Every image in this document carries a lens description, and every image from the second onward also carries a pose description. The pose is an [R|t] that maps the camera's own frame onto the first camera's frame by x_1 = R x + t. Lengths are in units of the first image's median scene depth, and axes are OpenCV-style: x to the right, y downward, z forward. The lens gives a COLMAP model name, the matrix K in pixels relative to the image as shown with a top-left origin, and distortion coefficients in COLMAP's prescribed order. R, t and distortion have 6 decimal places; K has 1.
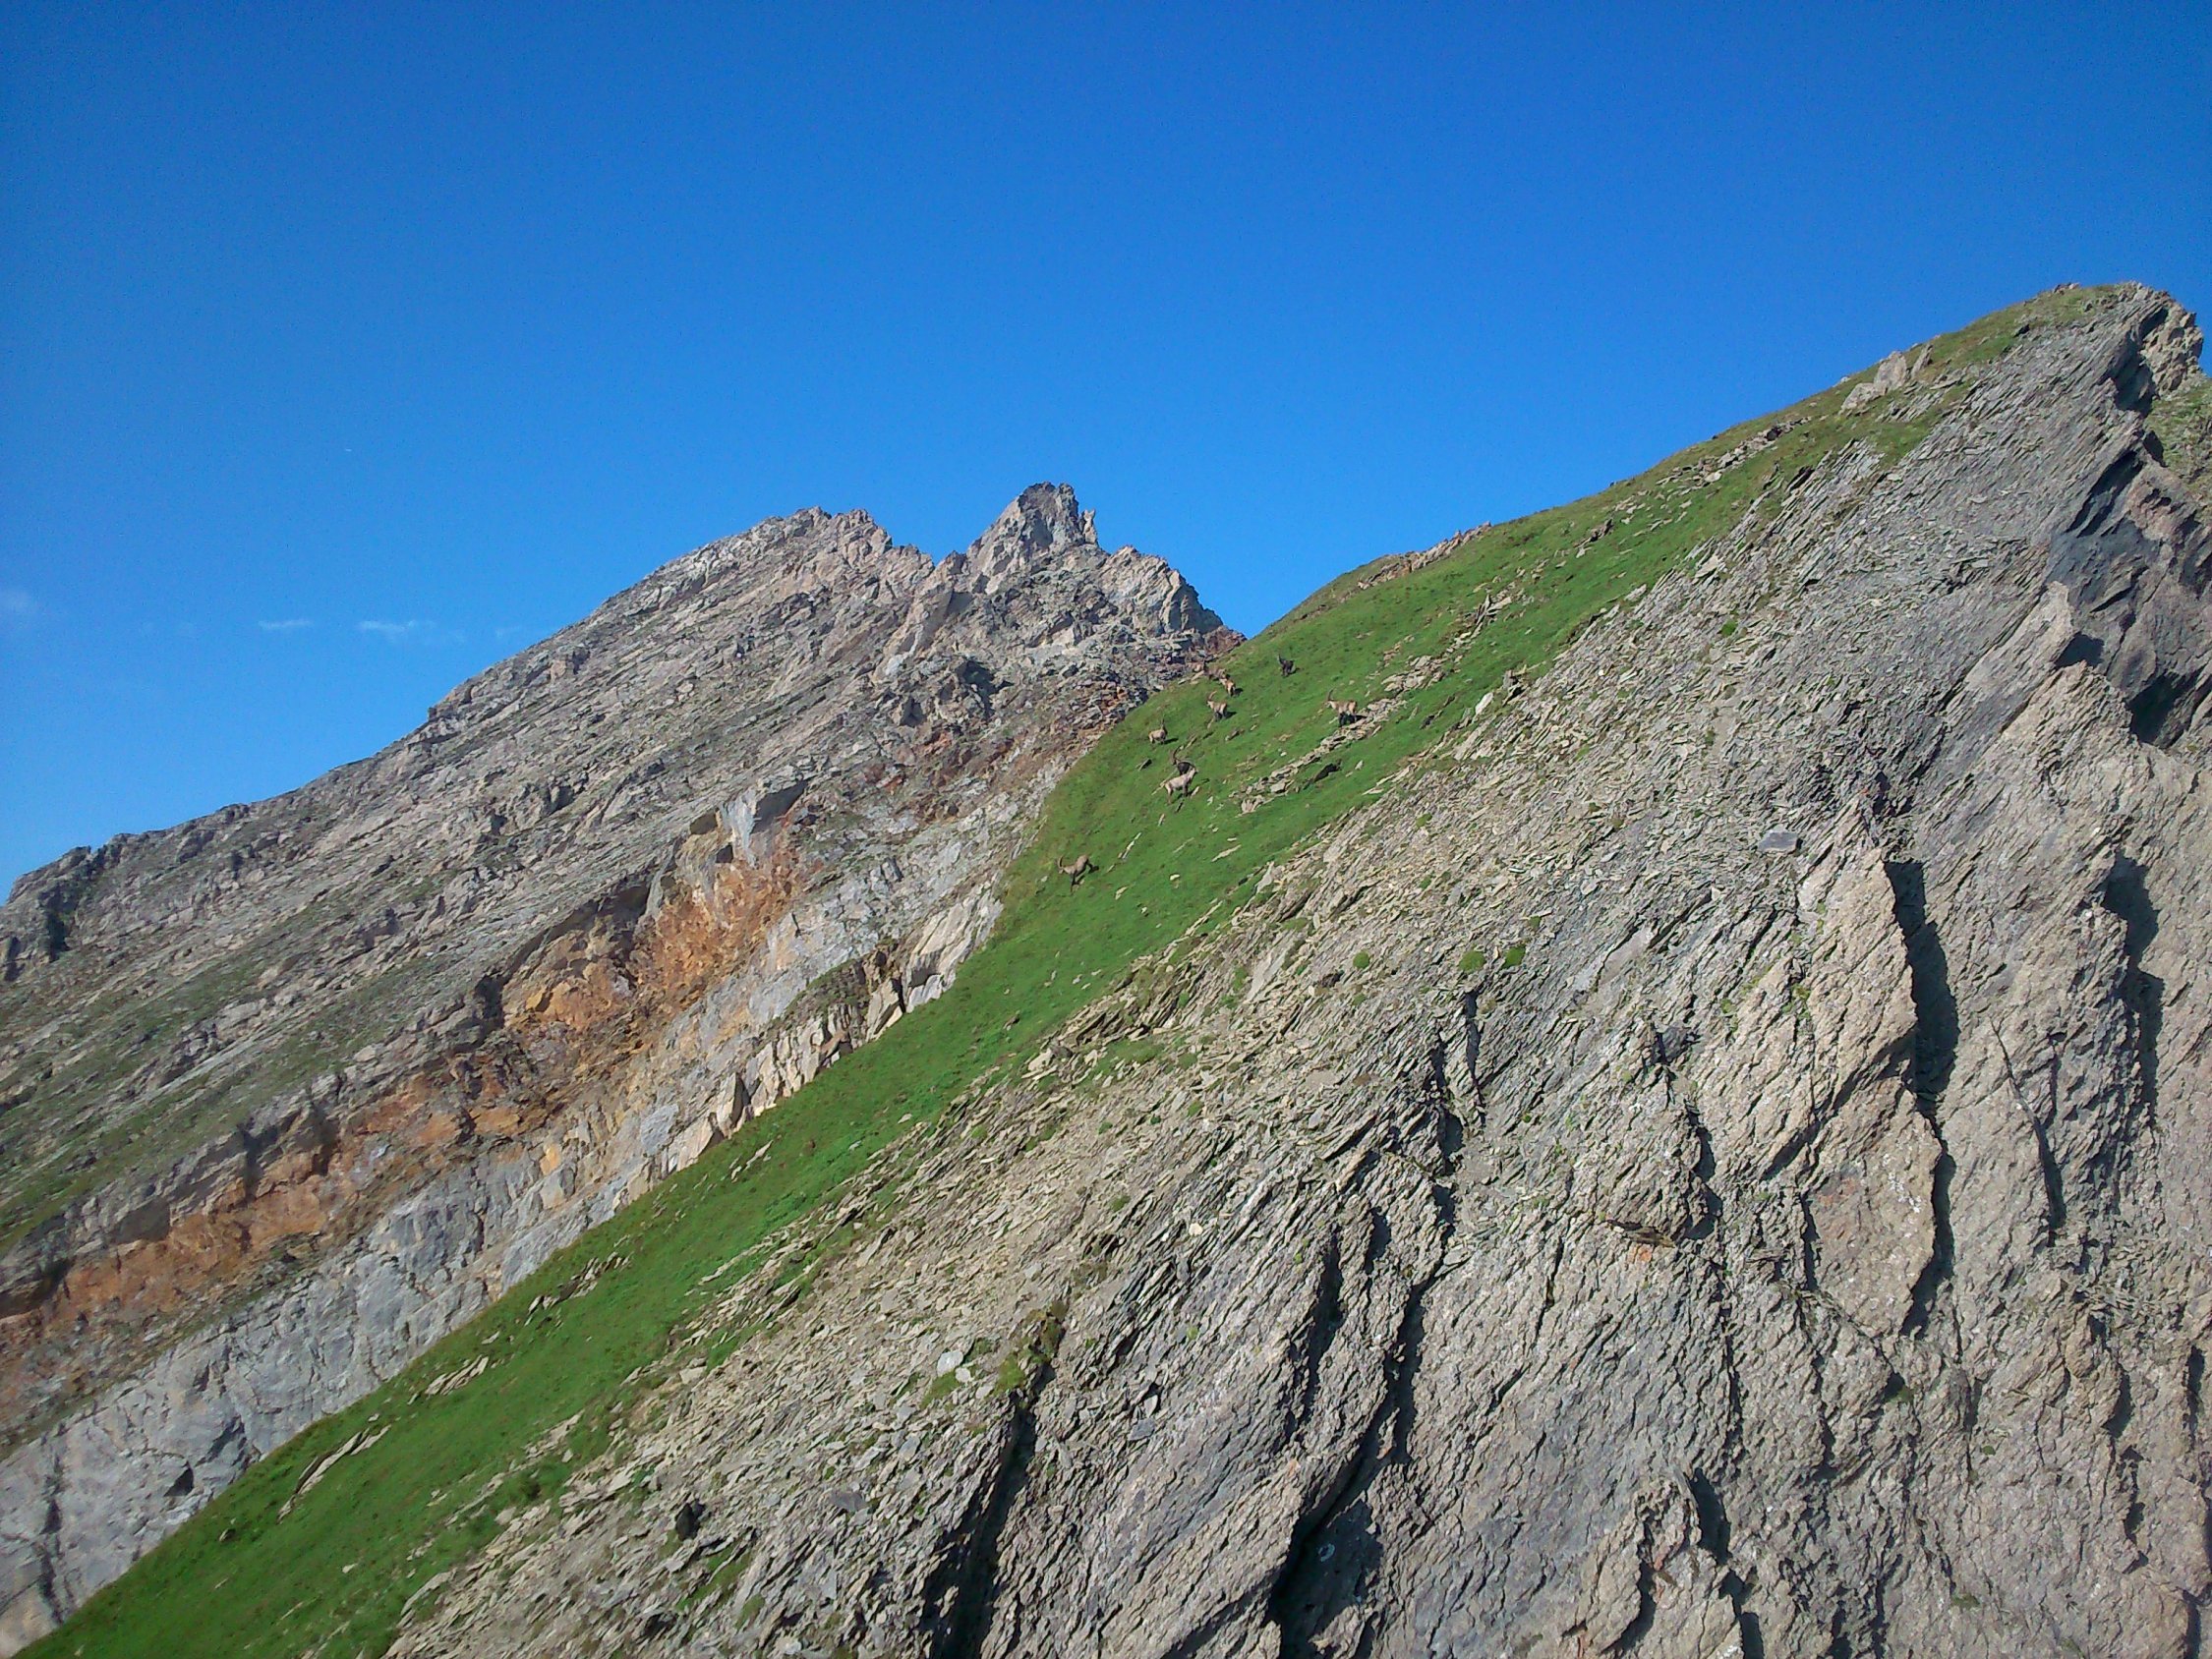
lens RADIAL K [[1860.9, 0, 1168.1], [0, 1860.9, 829.6], [0, 0, 1]] dist [0.087993, -0.158719]
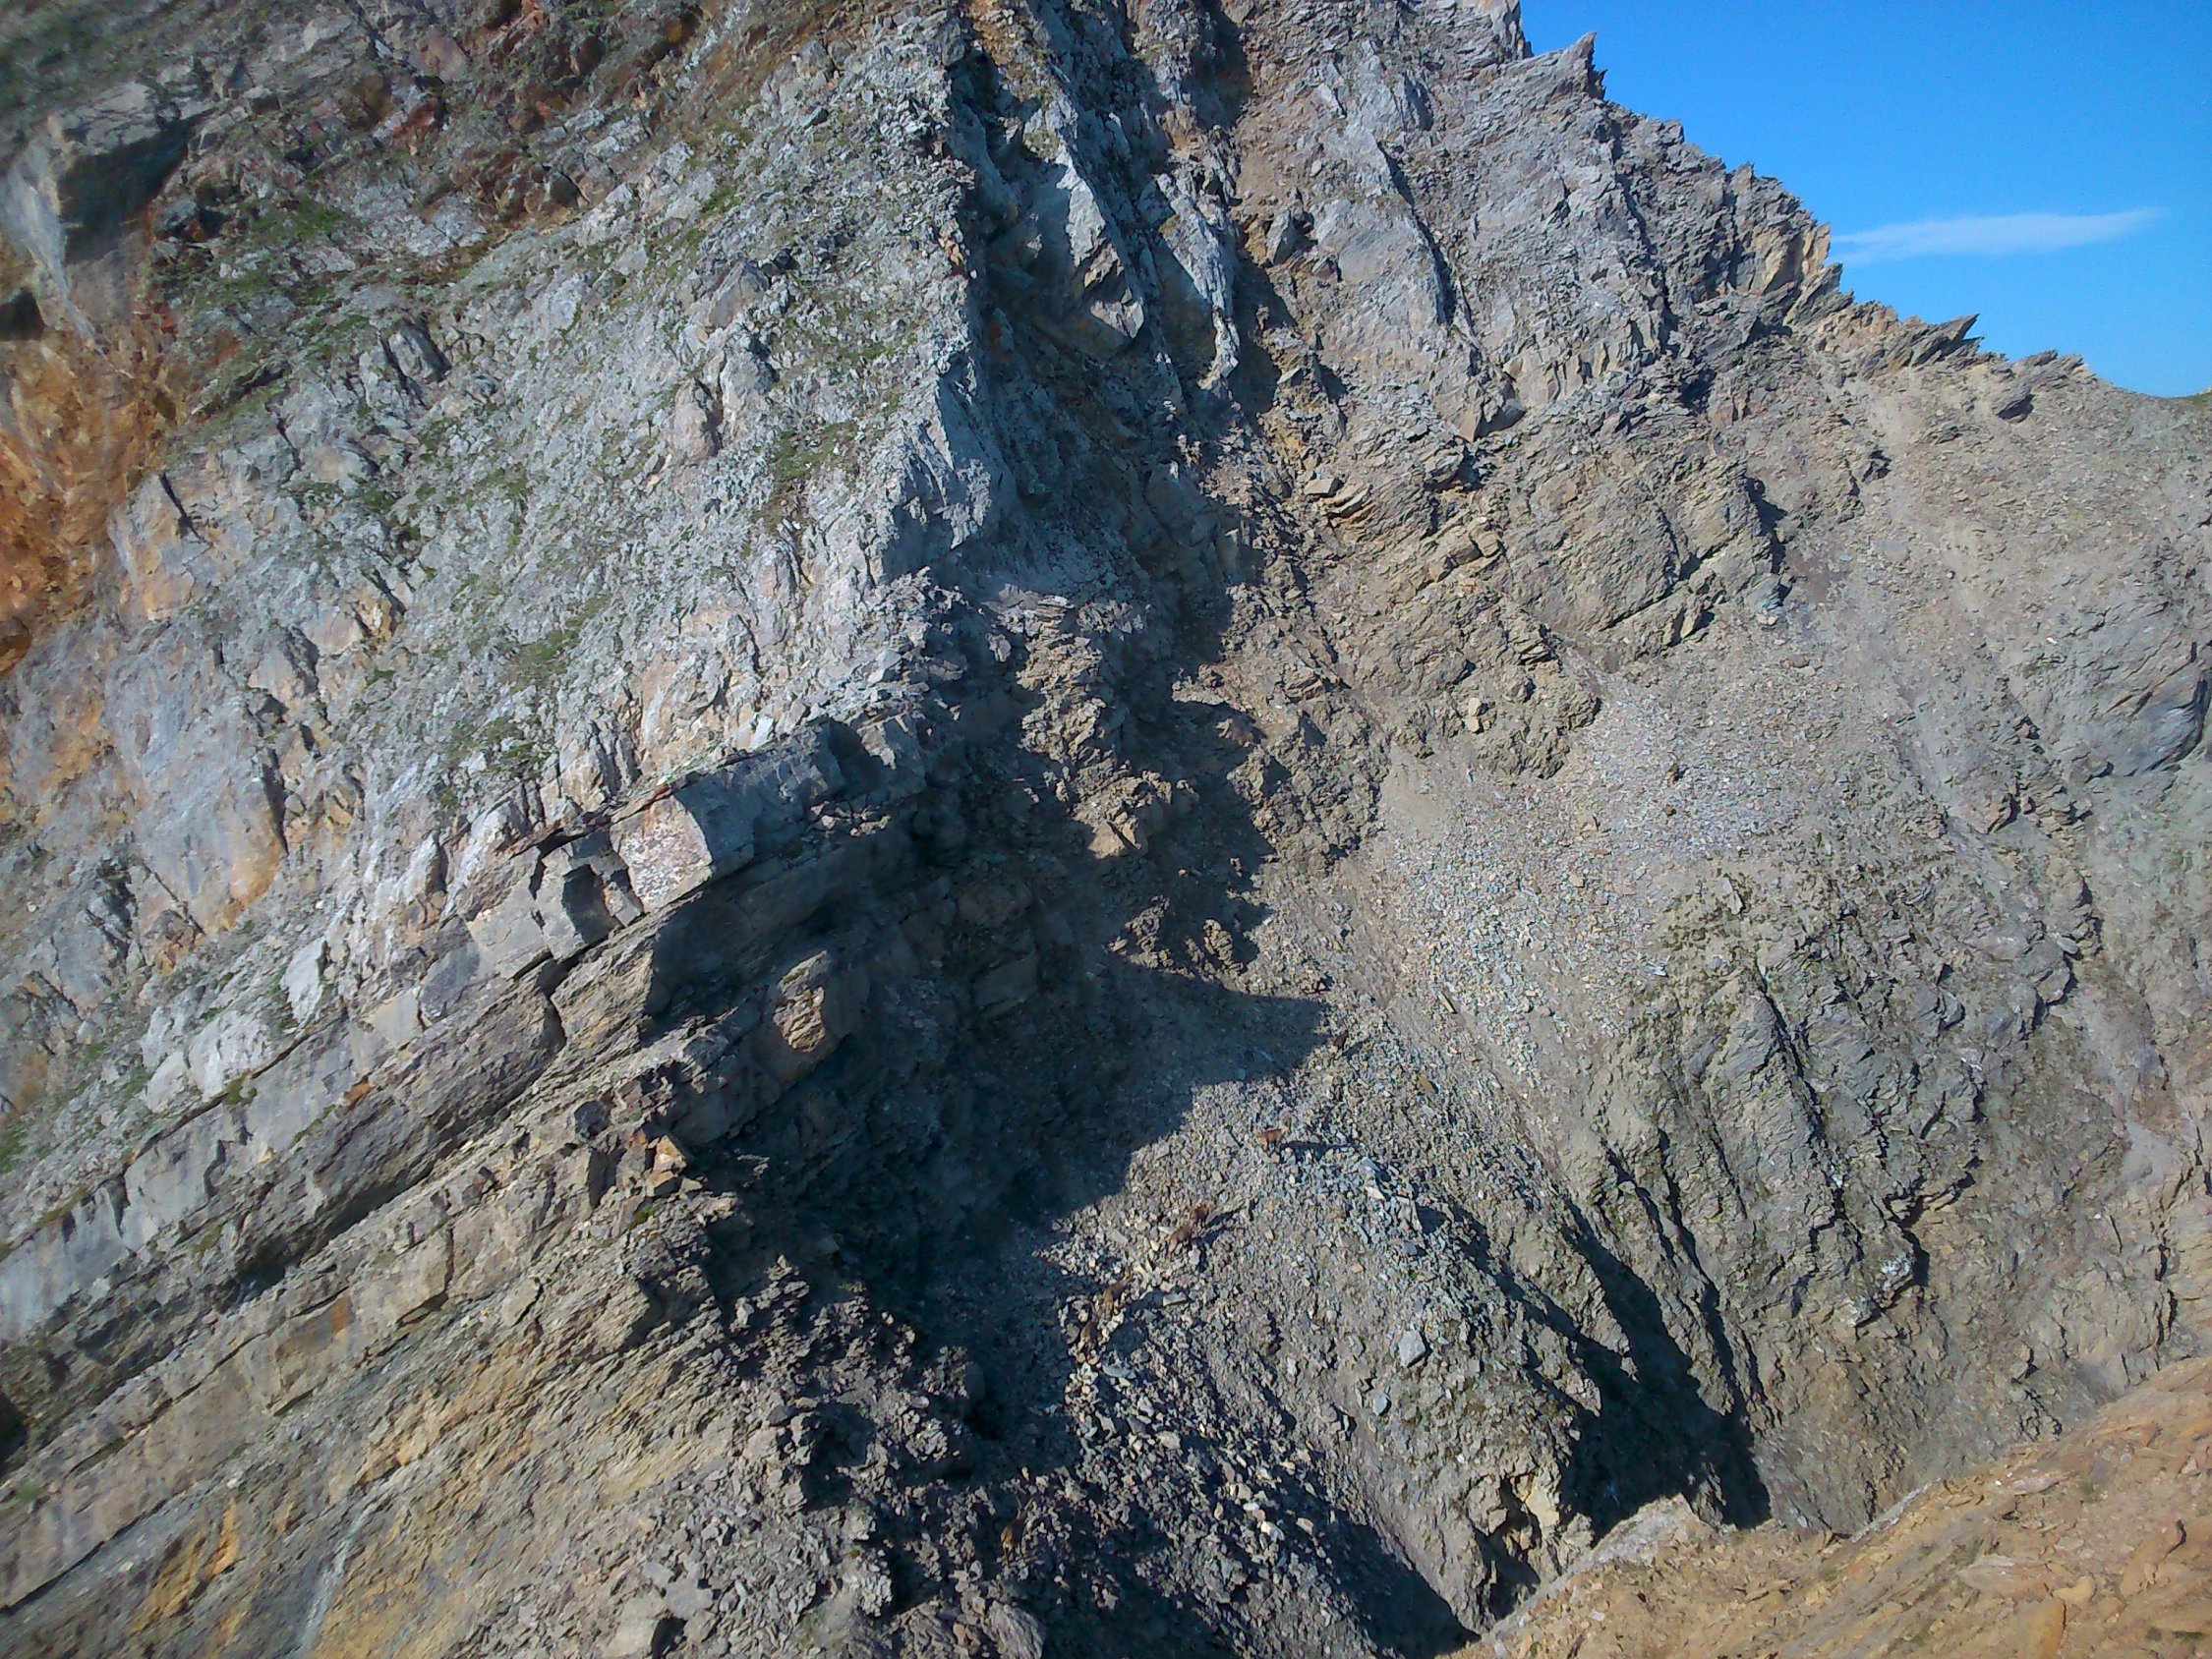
lens RADIAL K [[1871.9, 0, 1195.9], [0, 1871.9, 869.7], [0, 0, 1]] dist [0.038582, -0.067516]
pose [[0.994162, -0.054993, 0.092828, -0.022798], [0.021600, 0.944381, 0.328144, -0.002347], [-0.105710, -0.324223, 0.940056, 0.538300]]
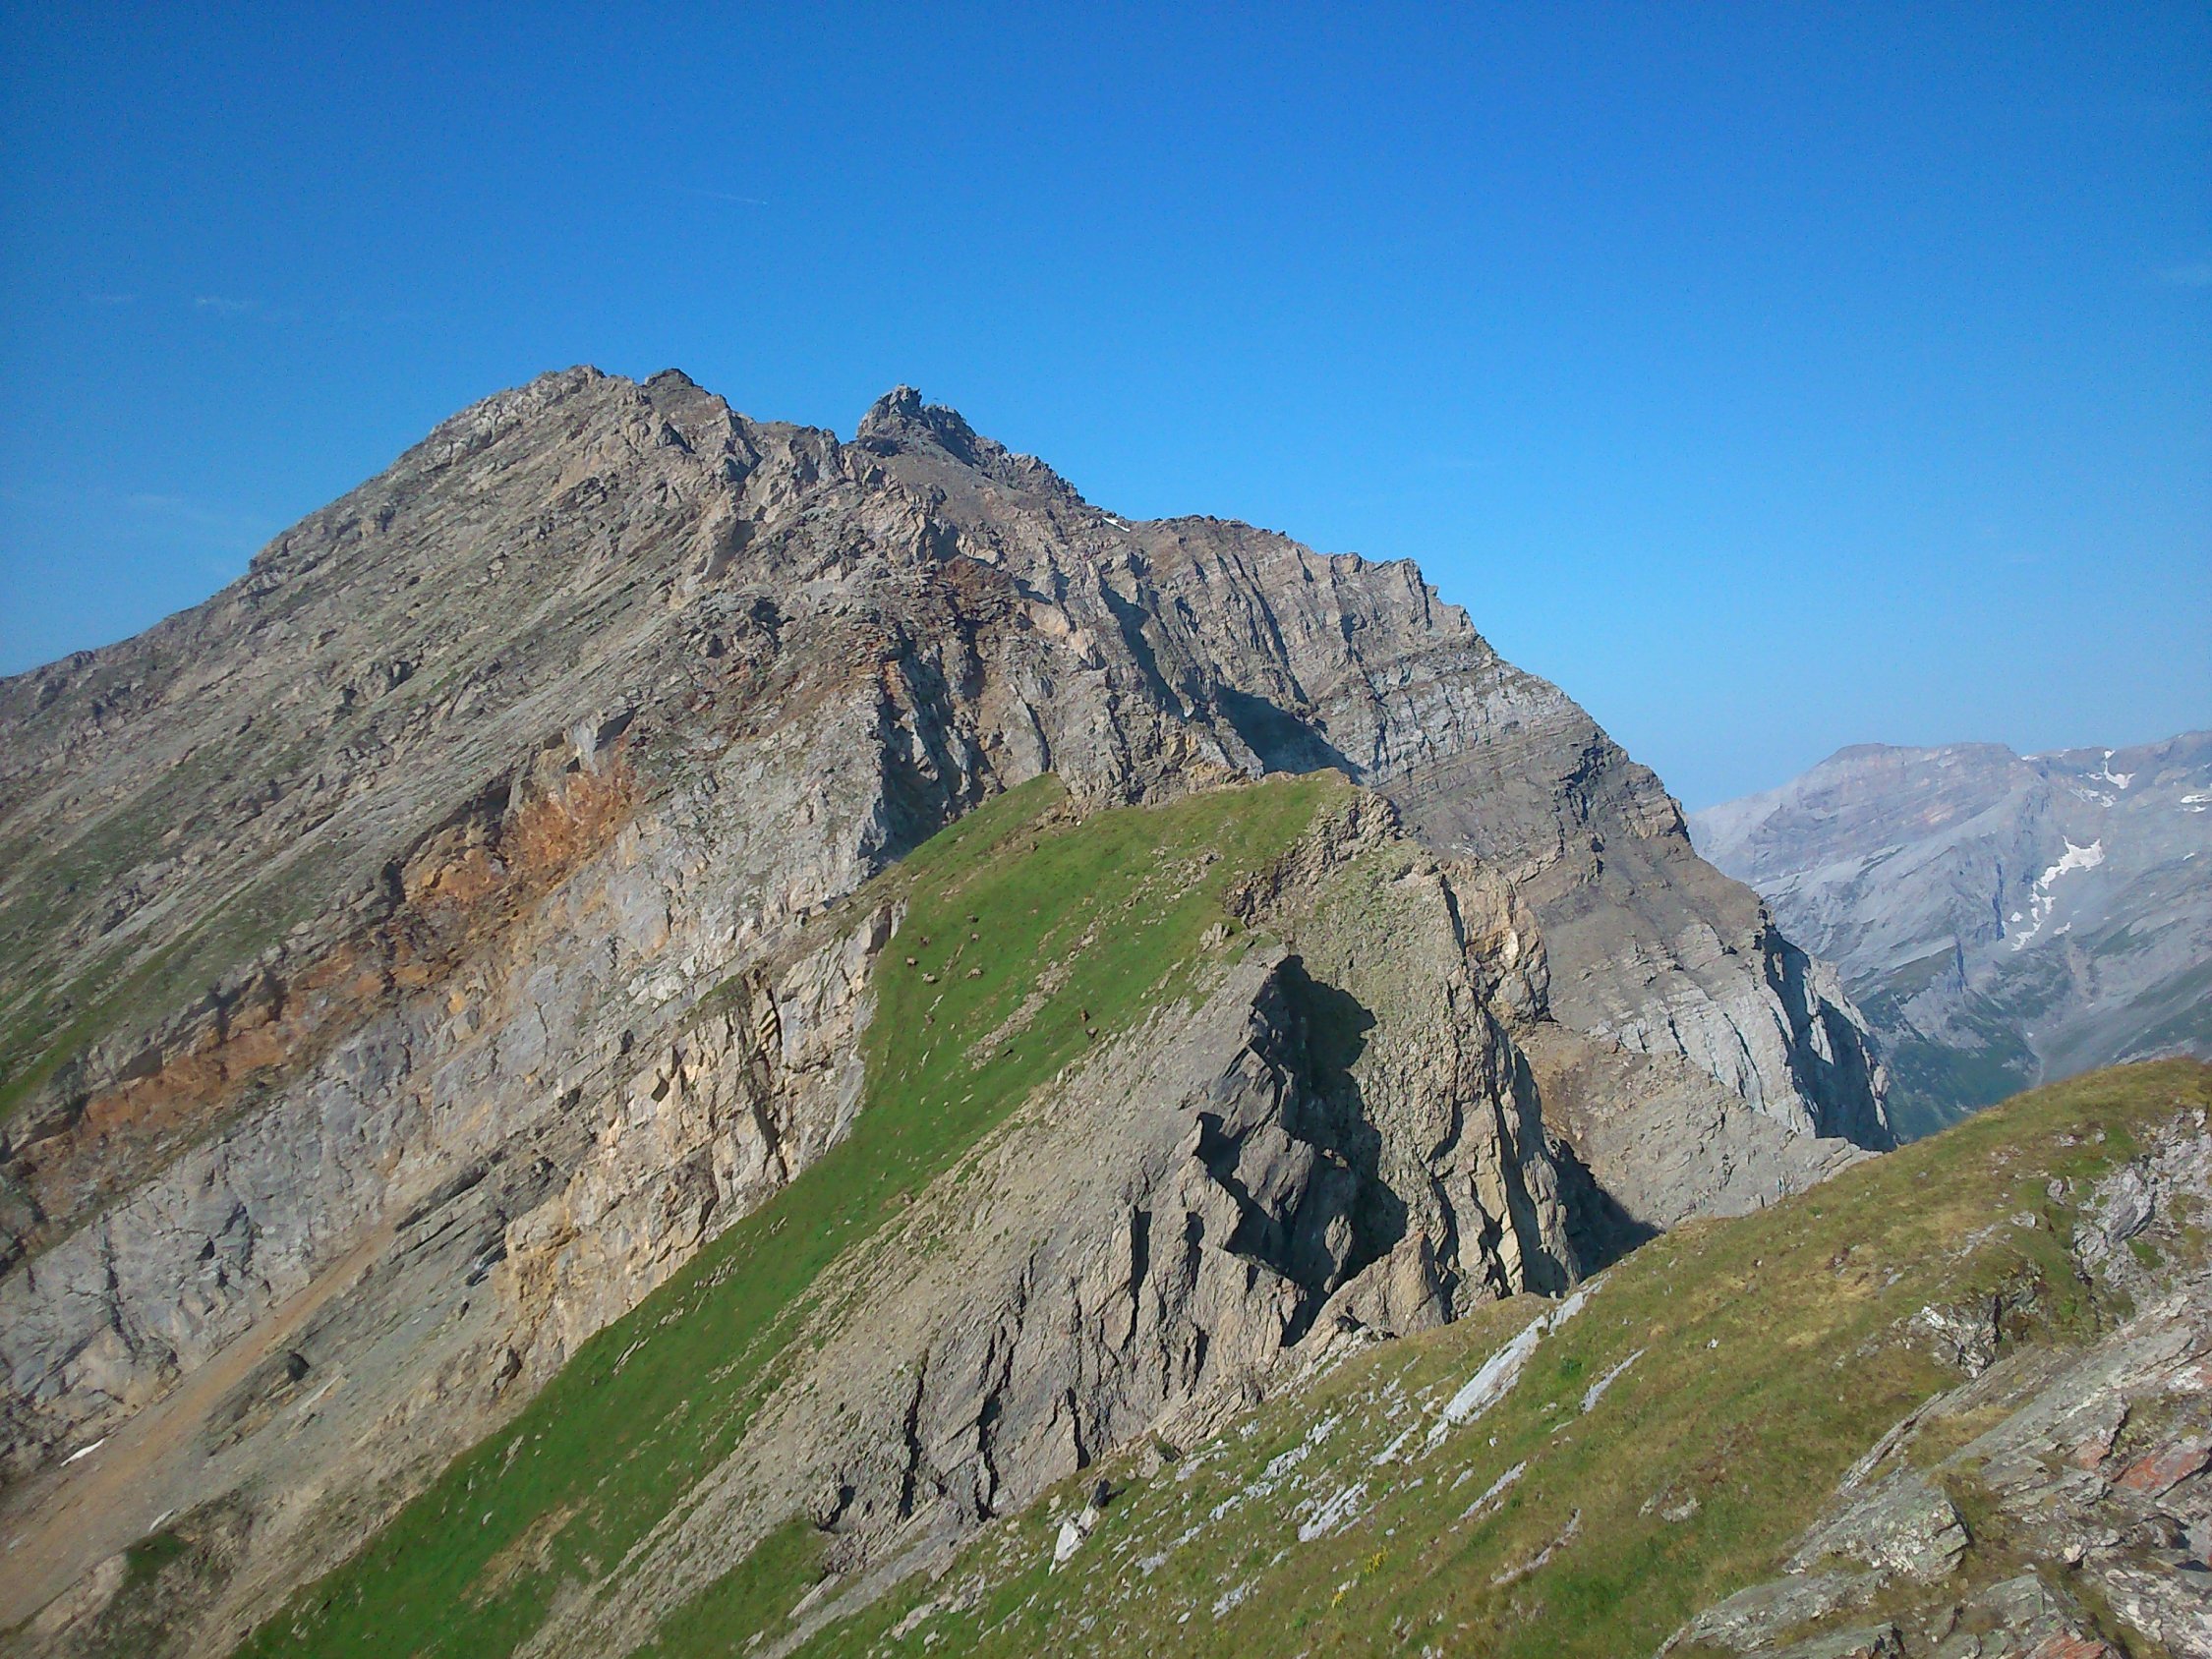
lens RADIAL K [[1871.9, 0, 1195.9], [0, 1871.9, 869.7], [0, 0, 1]] dist [0.038582, -0.067516]
pose [[0.988668, -0.023808, 0.148221, -0.006906], [-0.007648, 0.978073, 0.208122, -0.189000], [-0.149926, -0.206897, 0.966807, -0.328847]]
